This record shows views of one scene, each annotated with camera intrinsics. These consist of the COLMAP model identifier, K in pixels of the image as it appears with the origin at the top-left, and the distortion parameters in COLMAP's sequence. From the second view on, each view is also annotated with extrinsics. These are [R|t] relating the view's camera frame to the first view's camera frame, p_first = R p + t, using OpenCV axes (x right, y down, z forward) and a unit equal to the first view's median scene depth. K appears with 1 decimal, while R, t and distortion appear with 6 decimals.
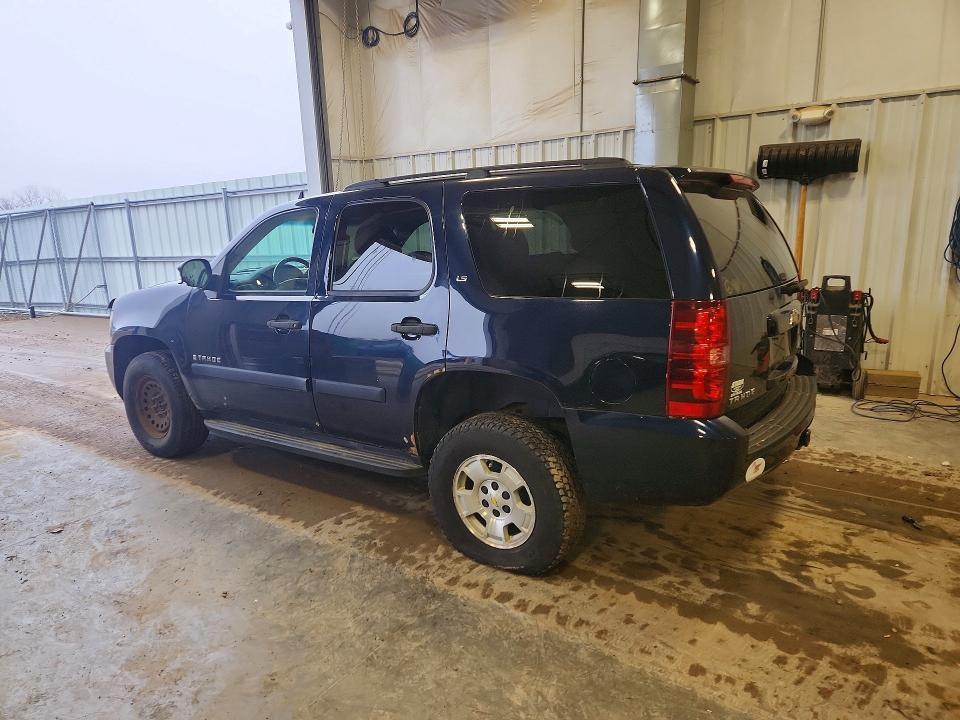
lens RADIAL K [[640.0, 0, 484.0], [0, 640.0, 354.7], [0, 0, 1]] dist [0.055244, -0.044377]
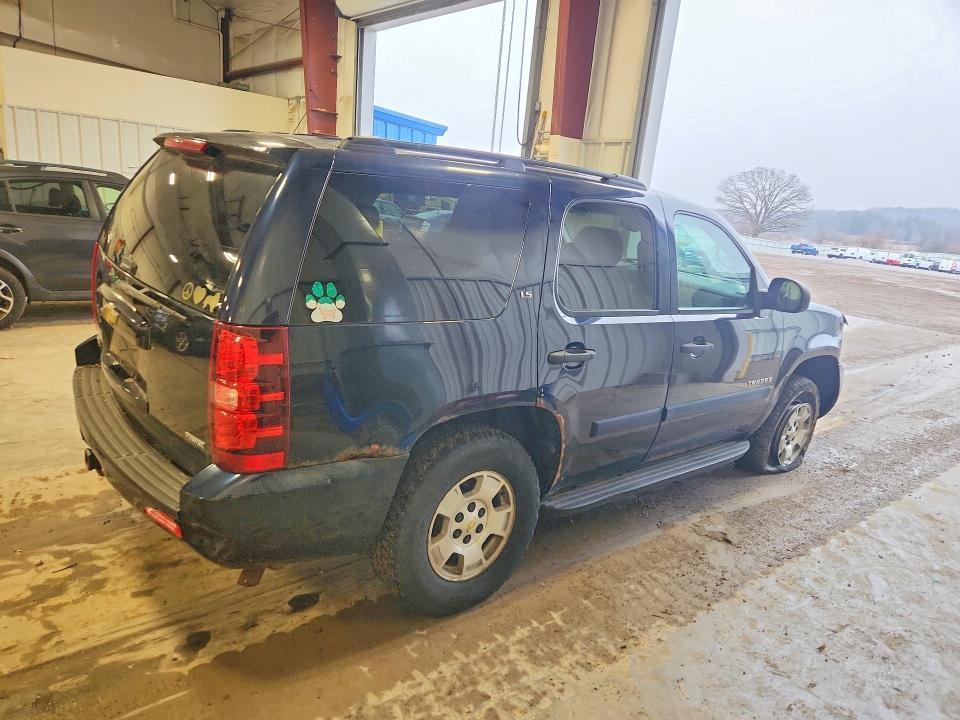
lens RADIAL K [[638.3, 0, 480.0], [0, 638.3, 360.0], [0, 0, 1]] dist [0.068093, -0.039072]
pose [[-0.268409, 0.234425, -0.934346, 1.124916], [-0.294221, 0.903639, 0.311241, -0.406624], [0.917274, 0.358444, -0.173572, 1.562122]]
